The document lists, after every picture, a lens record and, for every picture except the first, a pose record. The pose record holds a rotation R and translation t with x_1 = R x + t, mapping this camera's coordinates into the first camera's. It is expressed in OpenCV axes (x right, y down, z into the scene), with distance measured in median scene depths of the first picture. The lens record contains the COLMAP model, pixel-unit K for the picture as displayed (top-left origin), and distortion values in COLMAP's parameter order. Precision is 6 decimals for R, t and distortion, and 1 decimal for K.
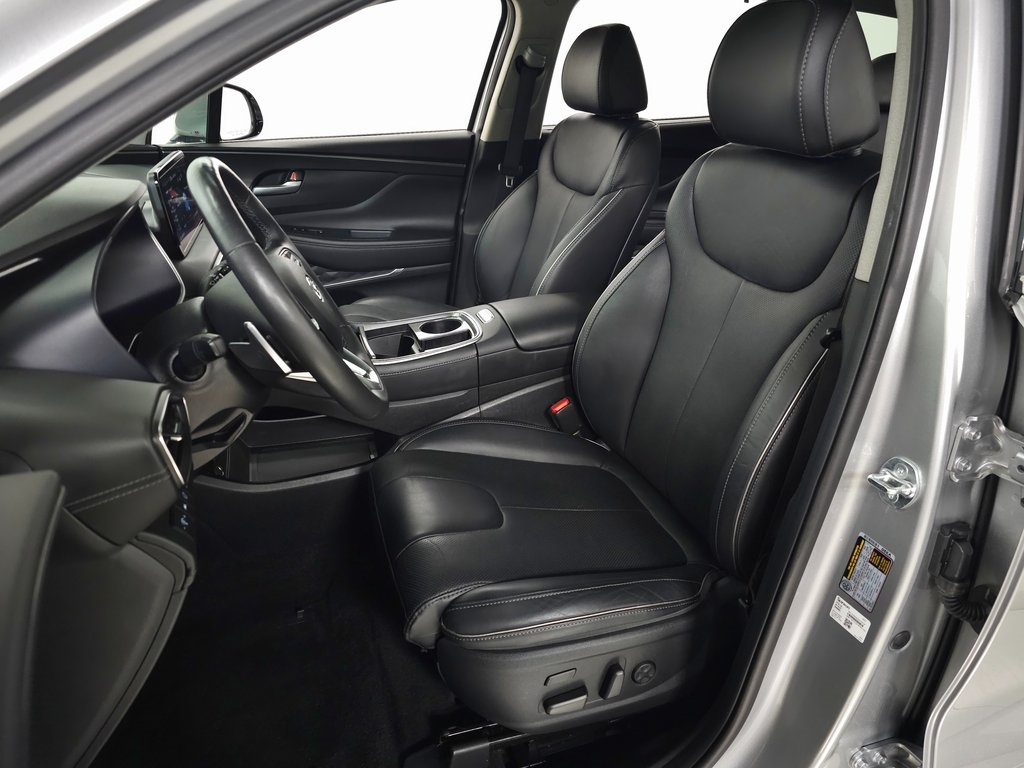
lens RADIAL K [[690.4, 0, 515.9], [0, 690.4, 375.9], [0, 0, 1]] dist [0.060220, -0.058617]
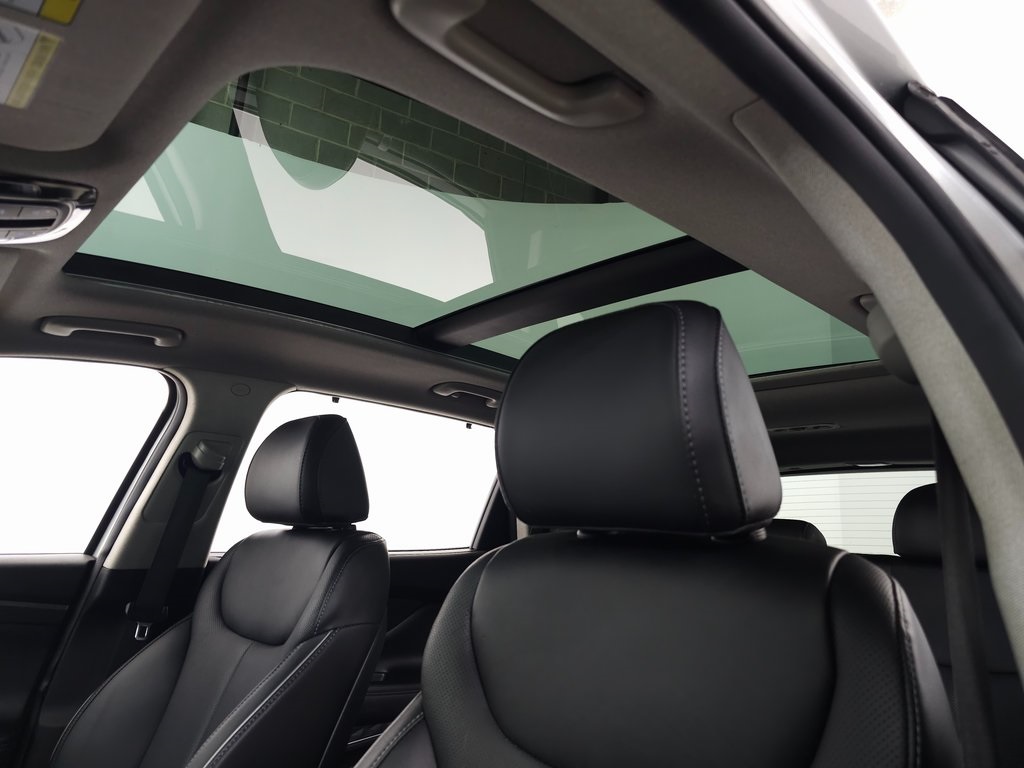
lens RADIAL K [[690.4, 0, 515.9], [0, 690.4, 375.9], [0, 0, 1]] dist [0.060220, -0.058617]
pose [[0.914192, 0.124230, 0.385773, 0.028814], [0.133135, 0.806985, -0.575370, -0.061398], [-0.382791, 0.577358, 0.721200, 0.302757]]
